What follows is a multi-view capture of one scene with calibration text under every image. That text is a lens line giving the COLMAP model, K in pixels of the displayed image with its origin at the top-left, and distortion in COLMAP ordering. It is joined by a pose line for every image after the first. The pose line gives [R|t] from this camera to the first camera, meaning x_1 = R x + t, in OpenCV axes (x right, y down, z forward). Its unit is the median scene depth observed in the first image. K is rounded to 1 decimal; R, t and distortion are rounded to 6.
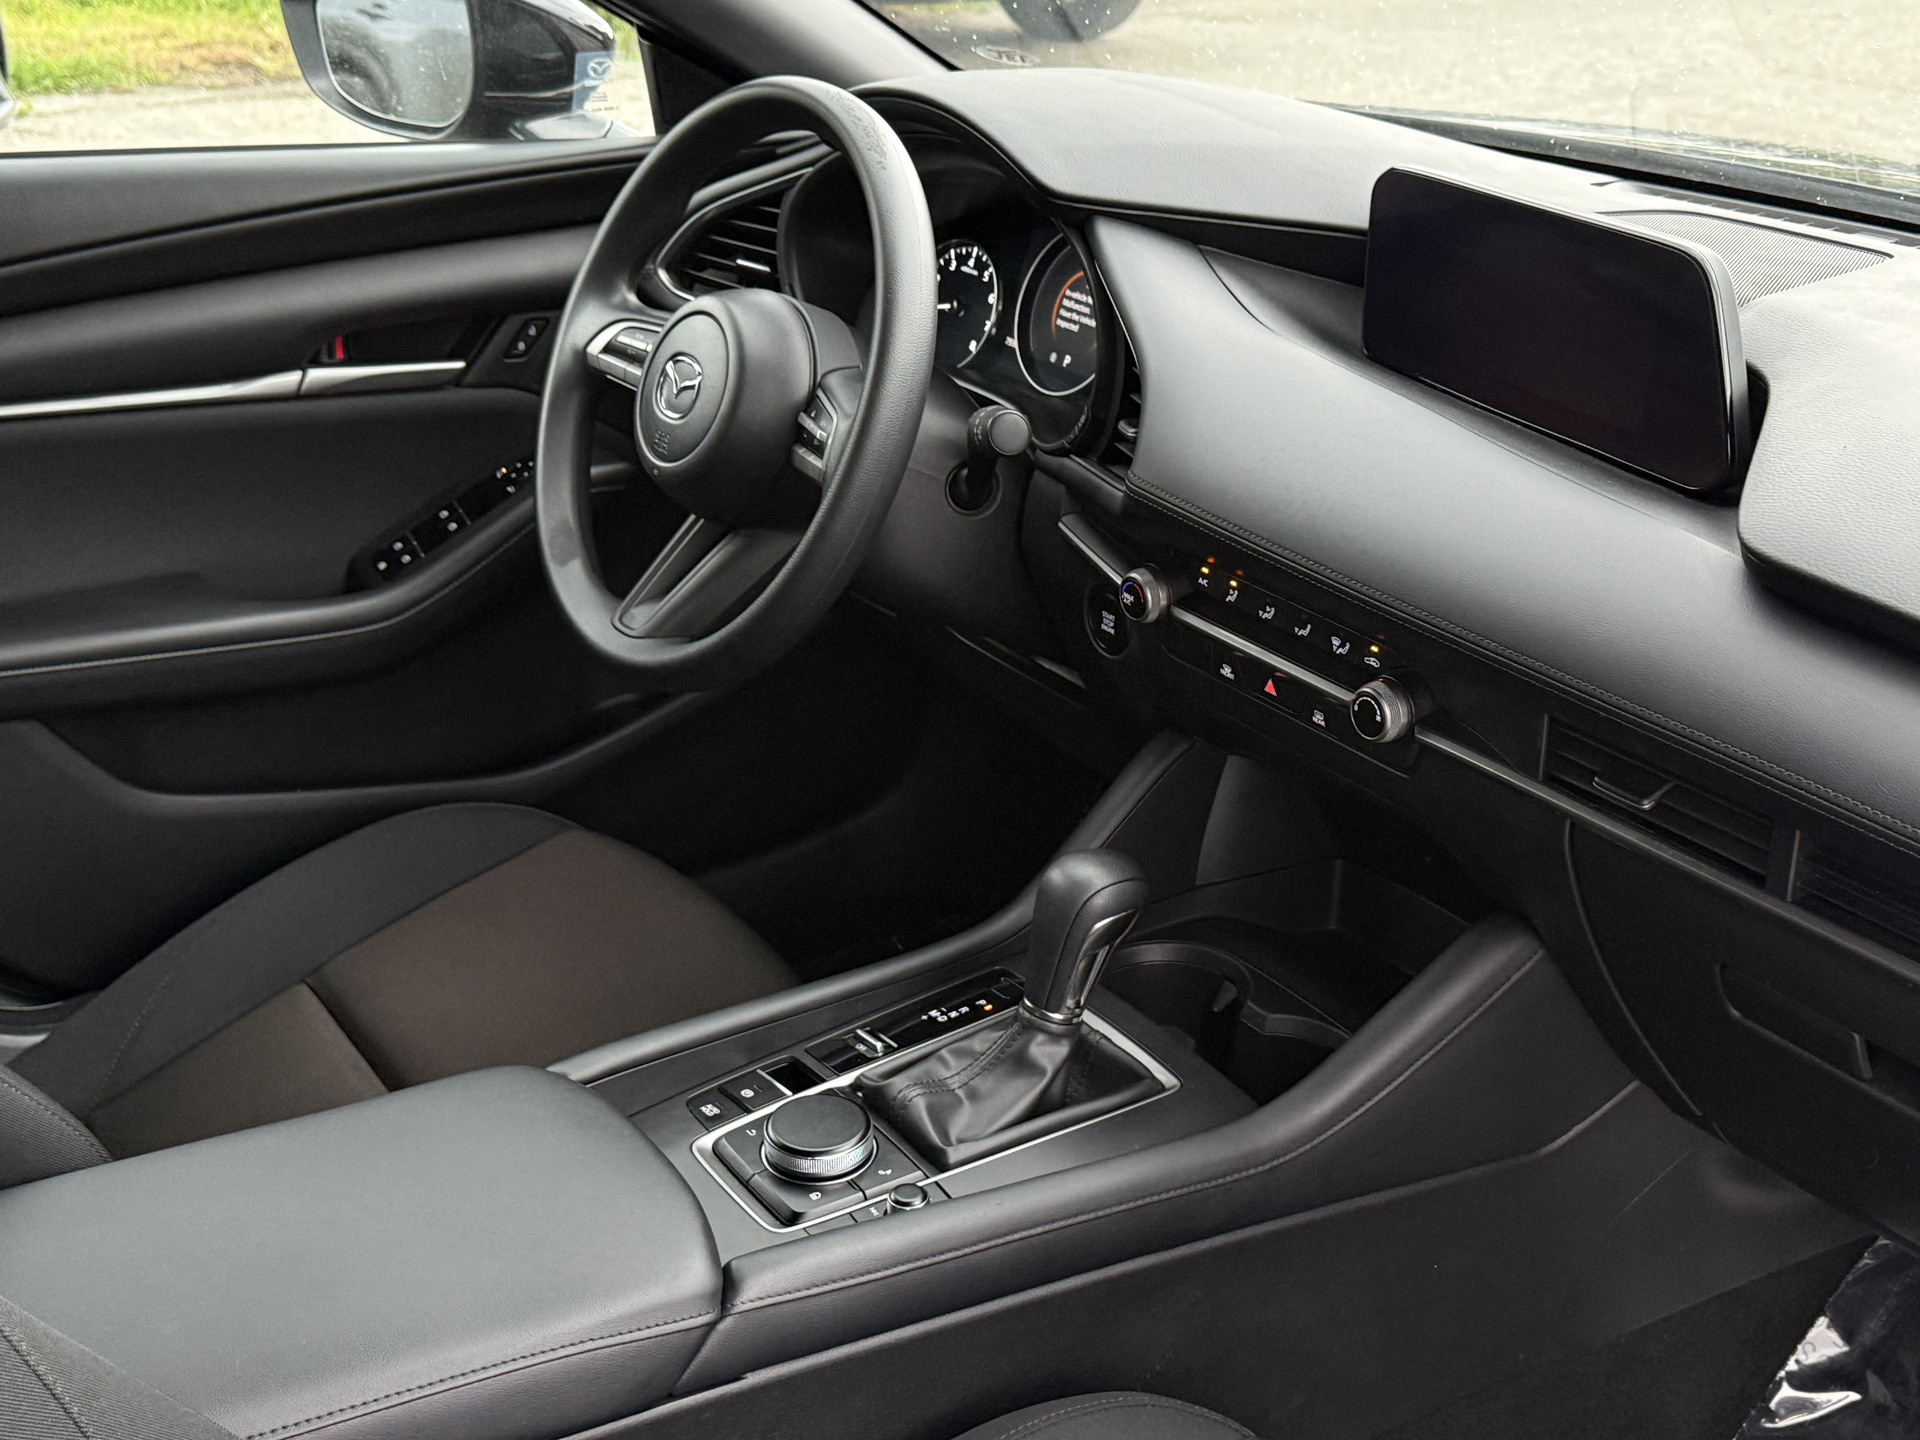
lens RADIAL K [[2249.1, 0, 960.0], [0, 2249.1, 720.0], [0, 0, 1]] dist [0.111679, -0.020868]
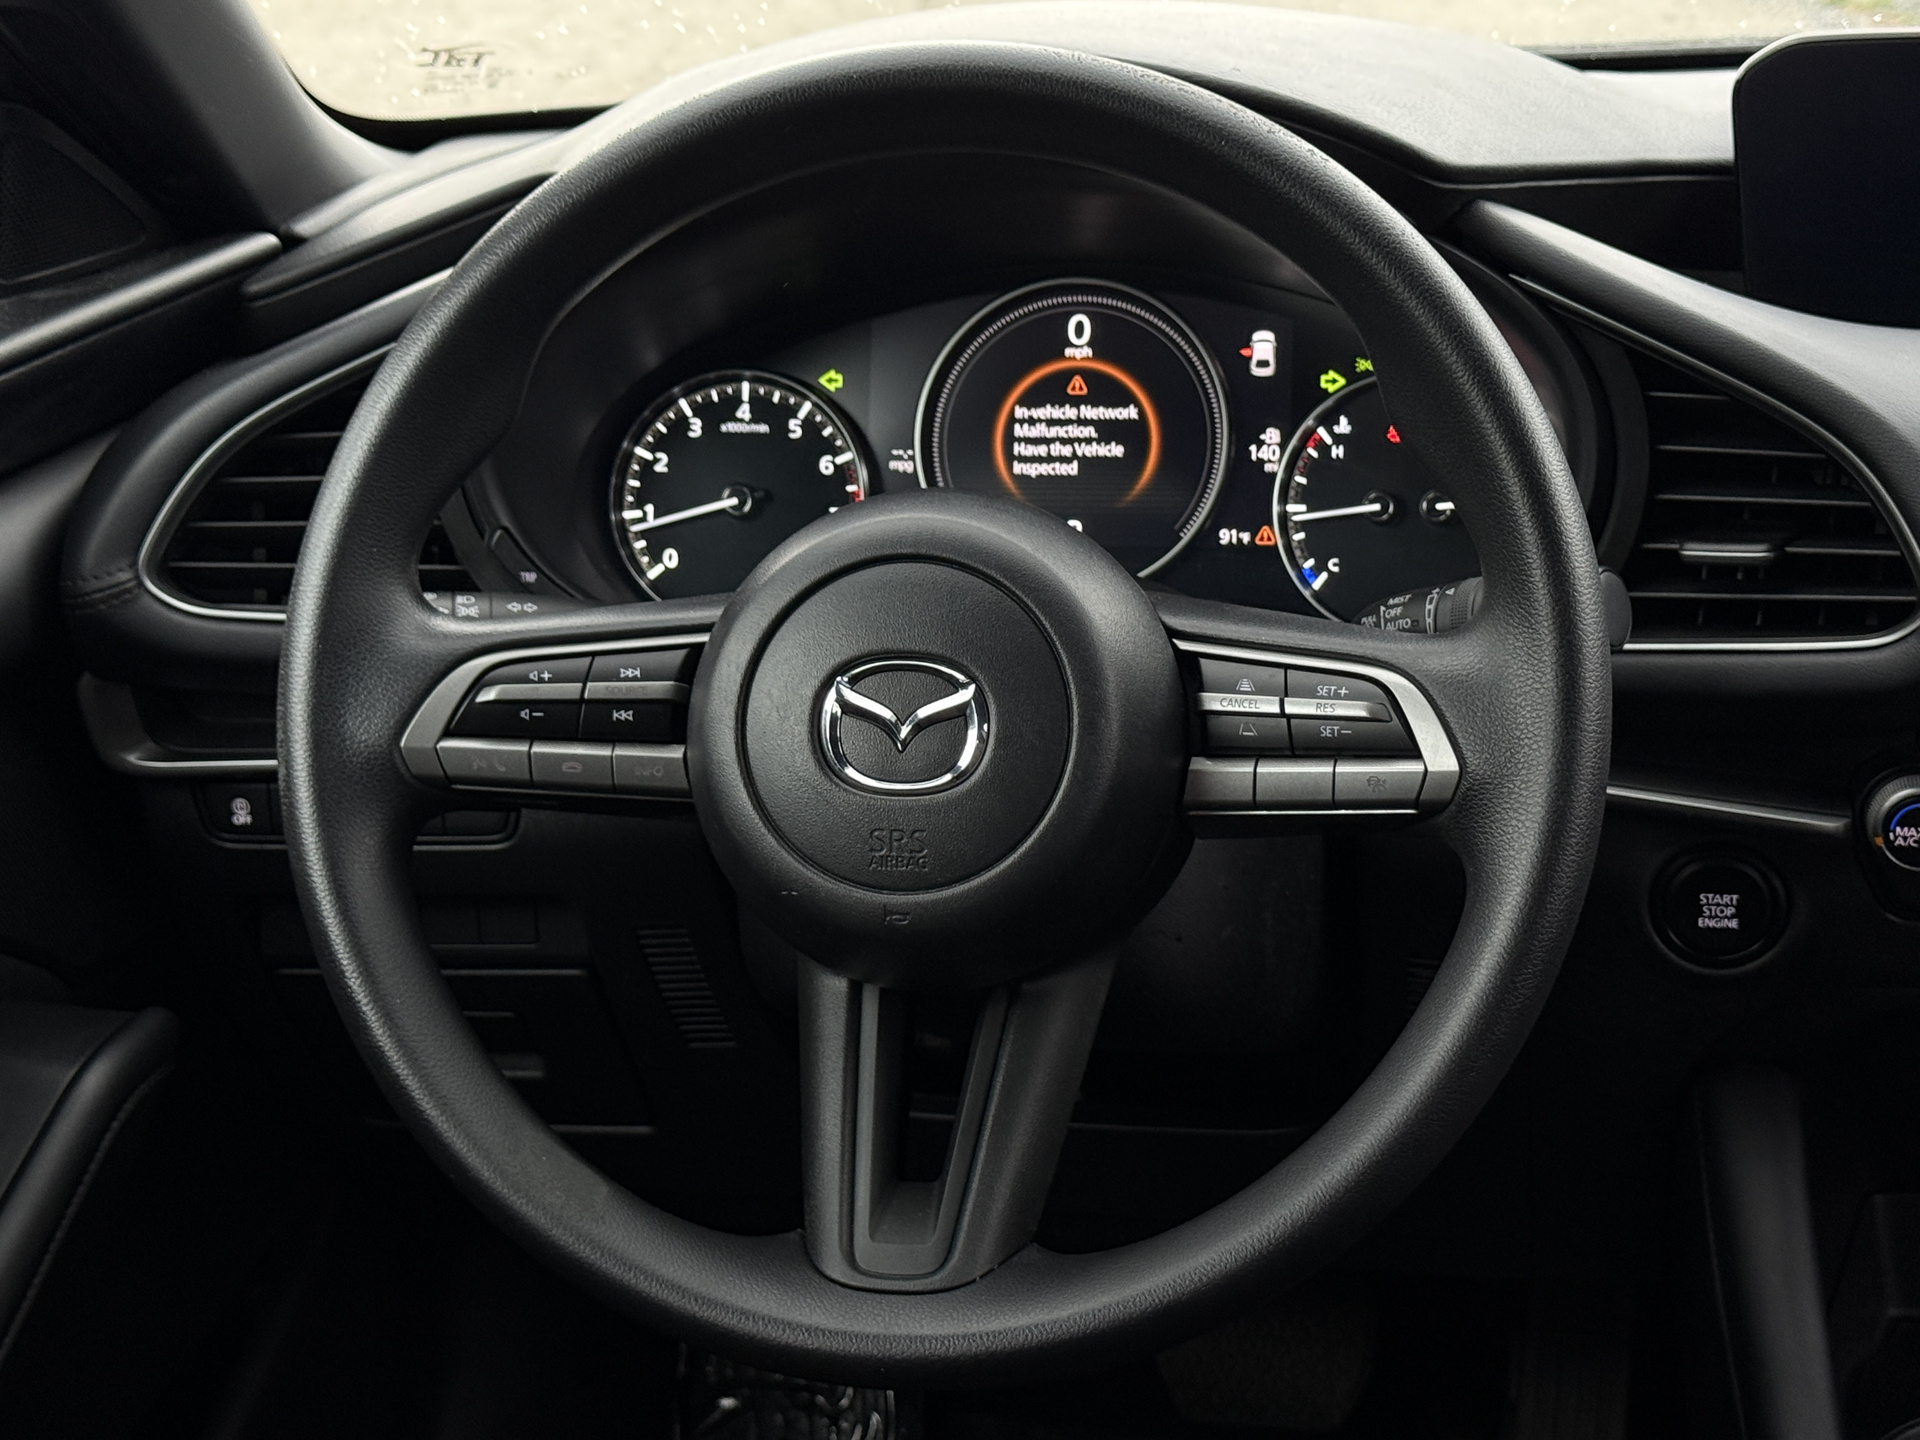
lens RADIAL K [[3084.8, 0, 960.0], [0, 3084.8, 720.0], [0, 0, 1]] dist [0.074085, 0.025556]
pose [[0.684807, -0.259788, 0.680845, -0.622187], [0.336540, 0.941441, 0.020724, -0.184227], [-0.646360, 0.214939, 0.732134, 0.644099]]
